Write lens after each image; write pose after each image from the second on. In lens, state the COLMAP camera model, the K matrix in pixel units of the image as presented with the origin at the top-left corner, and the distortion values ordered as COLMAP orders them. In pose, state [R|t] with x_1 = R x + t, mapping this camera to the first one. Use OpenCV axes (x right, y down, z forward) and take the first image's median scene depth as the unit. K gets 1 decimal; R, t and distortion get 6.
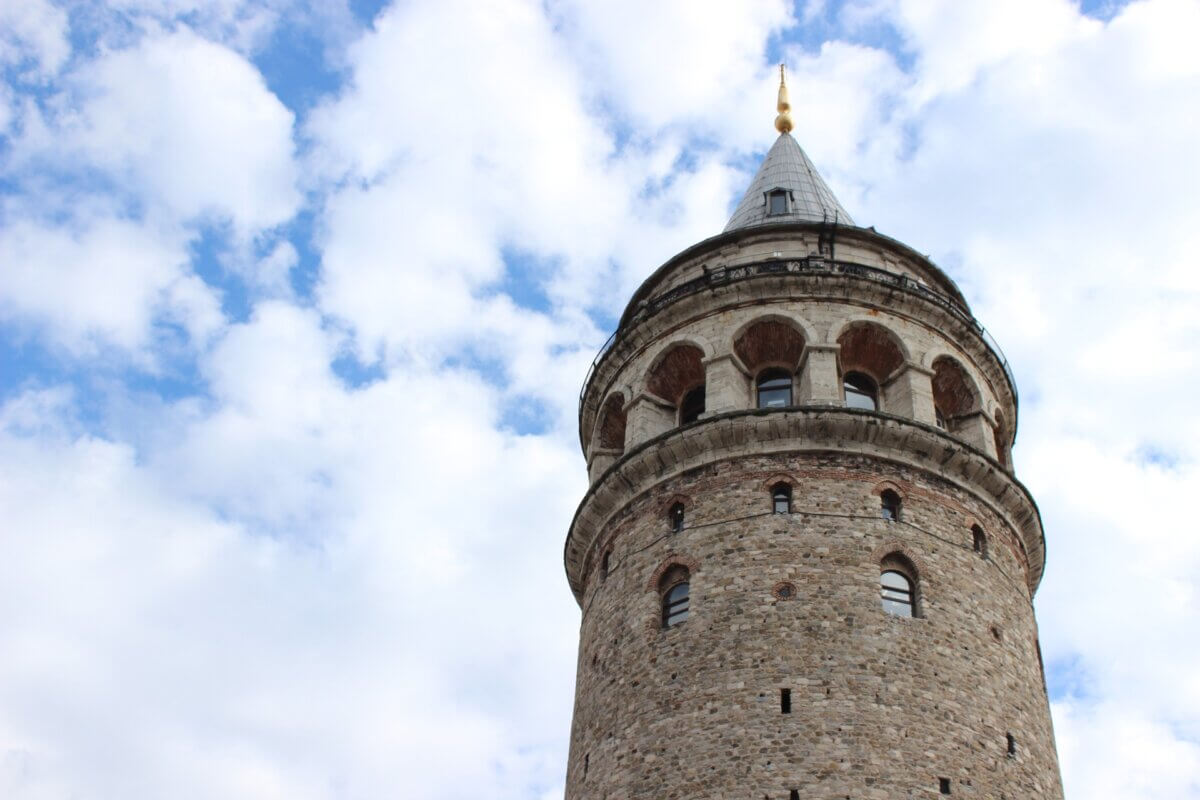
lens RADIAL K [[1328.5, 0, 600.0], [0, 1328.5, 400.0], [0, 0, 1]] dist [0.010708, -0.002132]
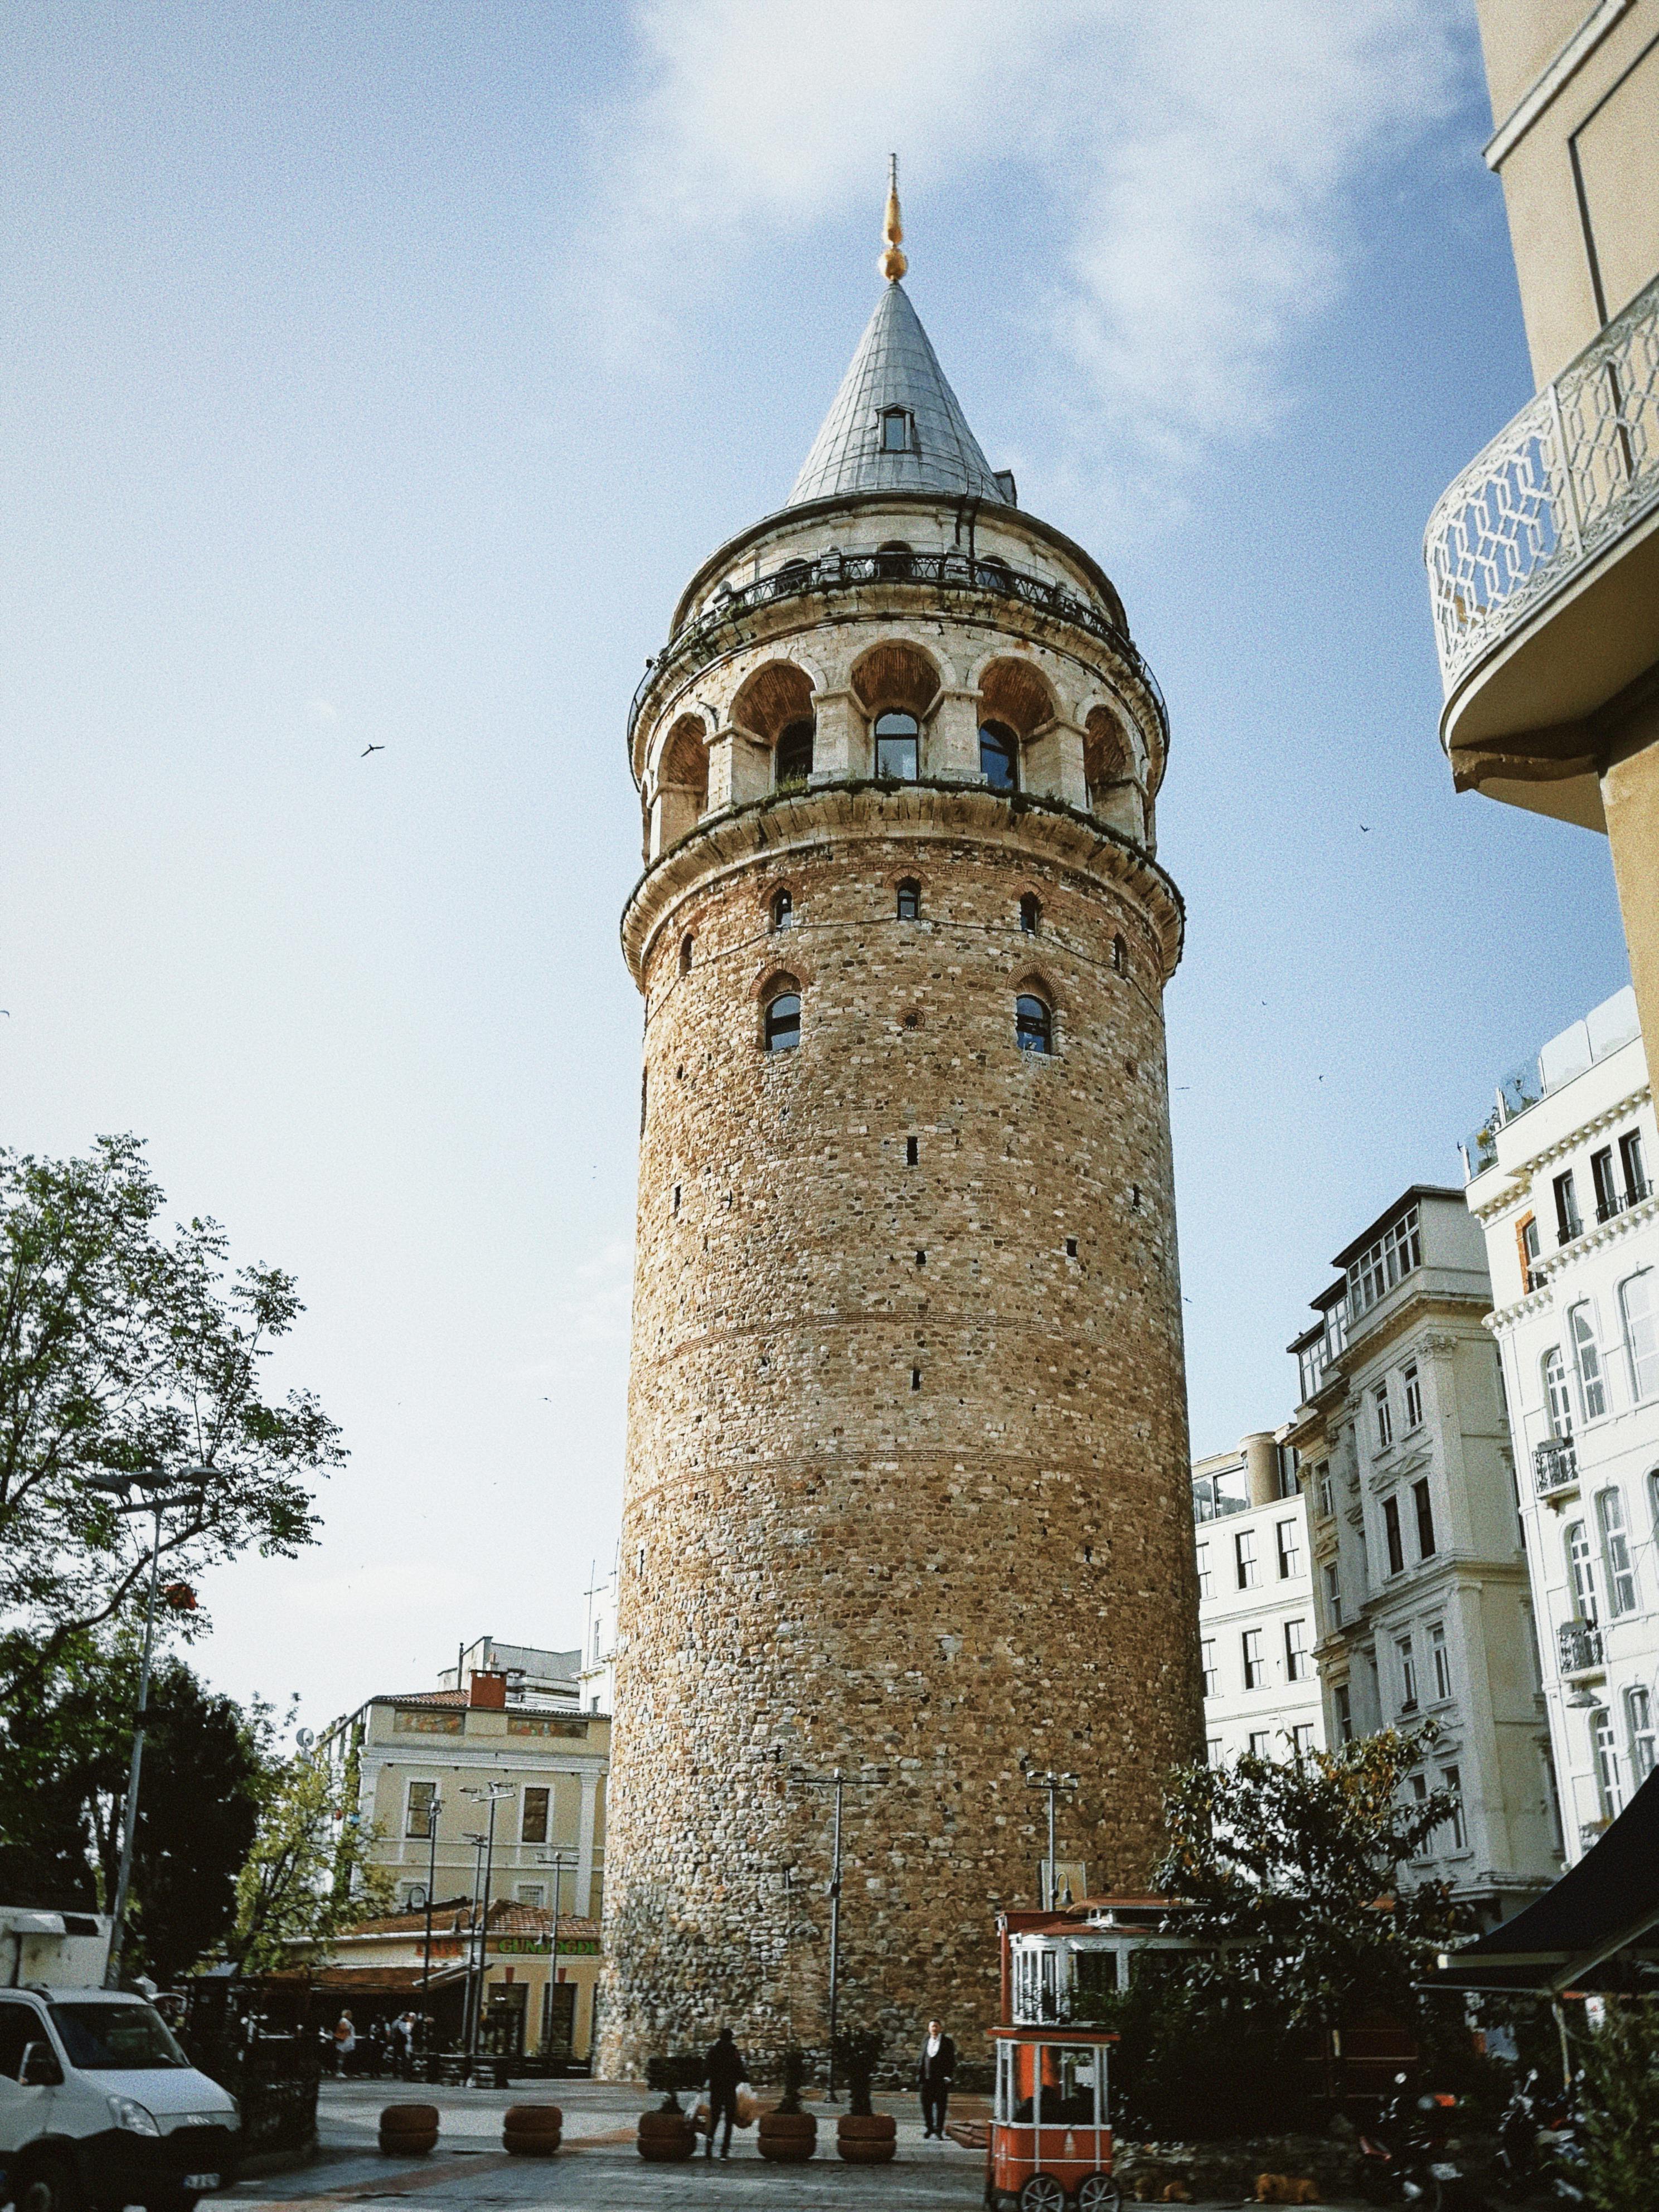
lens RADIAL K [[1859.1, 0, 829.5], [0, 1859.1, 1106.0], [0, 0, 1]] dist [0.094458, -0.001511]
pose [[0.982021, 0.034617, 0.185571, -0.127589], [-0.090003, 0.949976, 0.299072, -0.149012], [-0.165935, -0.310397, 0.936012, -0.150547]]
